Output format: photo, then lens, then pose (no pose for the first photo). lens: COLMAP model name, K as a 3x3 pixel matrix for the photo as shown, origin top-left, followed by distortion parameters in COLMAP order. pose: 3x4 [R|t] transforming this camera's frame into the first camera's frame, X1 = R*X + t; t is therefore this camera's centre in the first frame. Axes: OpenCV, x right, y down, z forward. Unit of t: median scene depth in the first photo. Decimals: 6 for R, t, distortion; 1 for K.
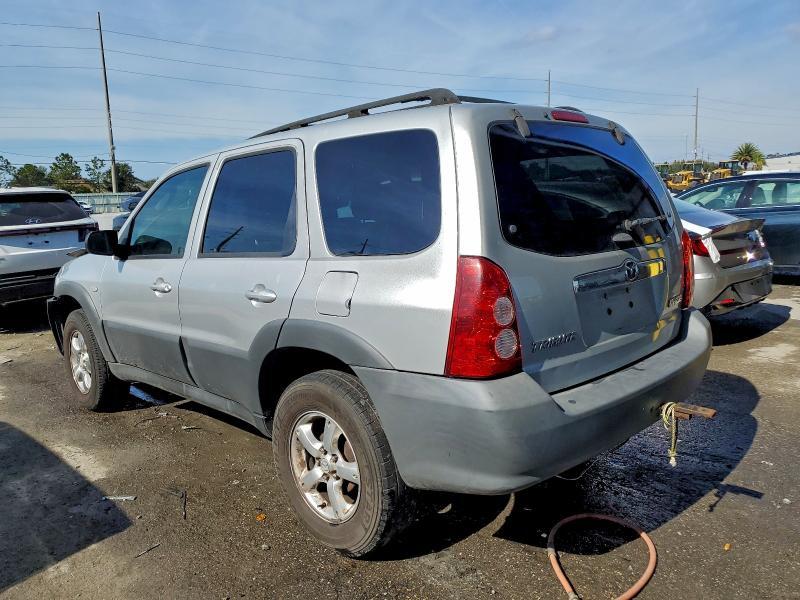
lens RADIAL K [[622.2, 0, 393.5], [0, 622.2, 298.7], [0, 0, 1]] dist [0.024797, 0.009532]
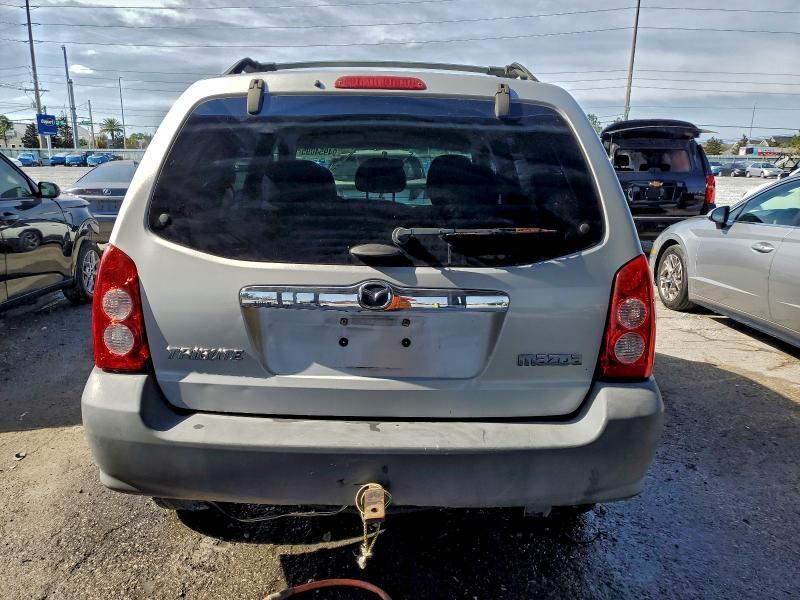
lens RADIAL K [[622.2, 0, 395.4], [0, 622.2, 301.5], [0, 0, 1]] dist [0.024797, 0.009532]
pose [[0.709199, 0.197871, -0.676671, 0.903828], [-0.154365, 0.980098, 0.124814, -0.135092], [0.687901, 0.015936, 0.725630, 0.492079]]
